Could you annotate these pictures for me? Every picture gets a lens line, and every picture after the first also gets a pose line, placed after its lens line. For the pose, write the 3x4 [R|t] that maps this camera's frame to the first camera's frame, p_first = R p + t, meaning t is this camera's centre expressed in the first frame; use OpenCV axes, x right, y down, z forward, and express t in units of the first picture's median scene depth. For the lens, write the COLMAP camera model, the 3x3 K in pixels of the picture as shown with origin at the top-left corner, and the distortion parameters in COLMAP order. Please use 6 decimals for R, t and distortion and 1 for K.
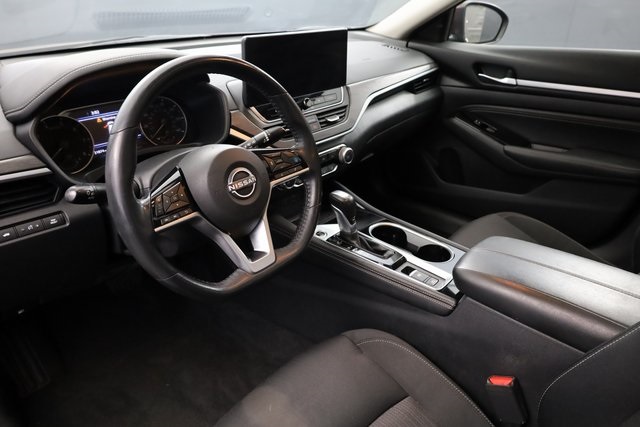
lens RADIAL K [[449.2, 0, 319.6], [0, 449.2, 219.7], [0, 0, 1]] dist [0.062263, 0.000913]
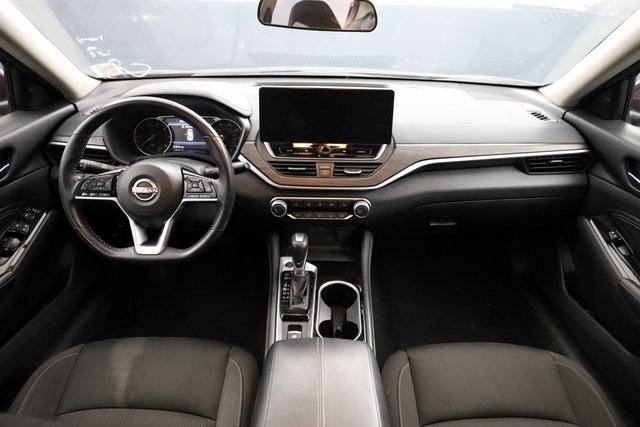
lens RADIAL K [[449.2, 0, 322.2], [0, 449.2, 212.9], [0, 0, 1]] dist [0.062263, 0.000913]
pose [[0.671368, 0.336233, -0.660464, 0.741771], [-0.357912, 0.927450, 0.108330, -0.235508], [0.648971, 0.163658, 0.743002, 0.210591]]
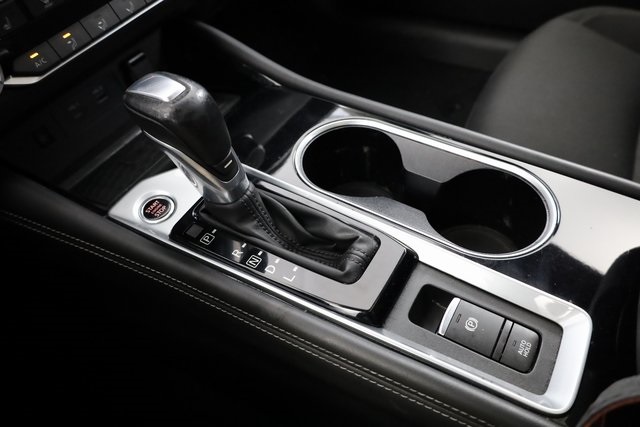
lens RADIAL K [[449.2, 0, 320.3], [0, 449.2, 213.1], [0, 0, 1]] dist [0.062263, 0.000913]
pose [[0.974792, -0.223103, -0.002496, 0.123924], [0.211363, 0.919797, 0.330605, -0.054500], [-0.071463, -0.322798, 0.943766, 0.663131]]
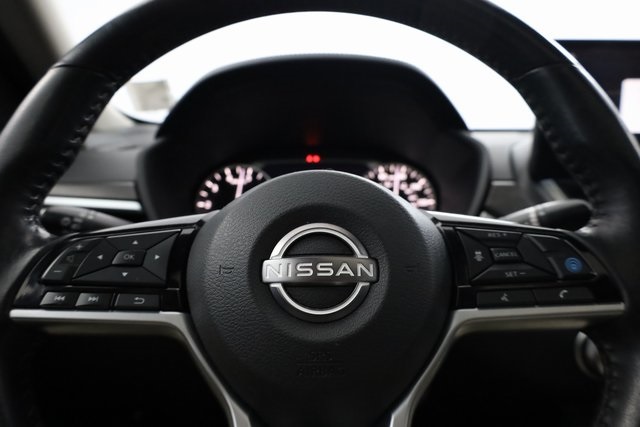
lens RADIAL K [[449.2, 0, 320.3], [0, 449.2, 215.3], [0, 0, 1]] dist [0.062263, 0.000913]
pose [[0.673896, 0.085088, -0.733910, 0.037701], [-0.344724, 0.914804, -0.210474, -0.032312], [0.653475, 0.394834, 0.645814, 0.505408]]
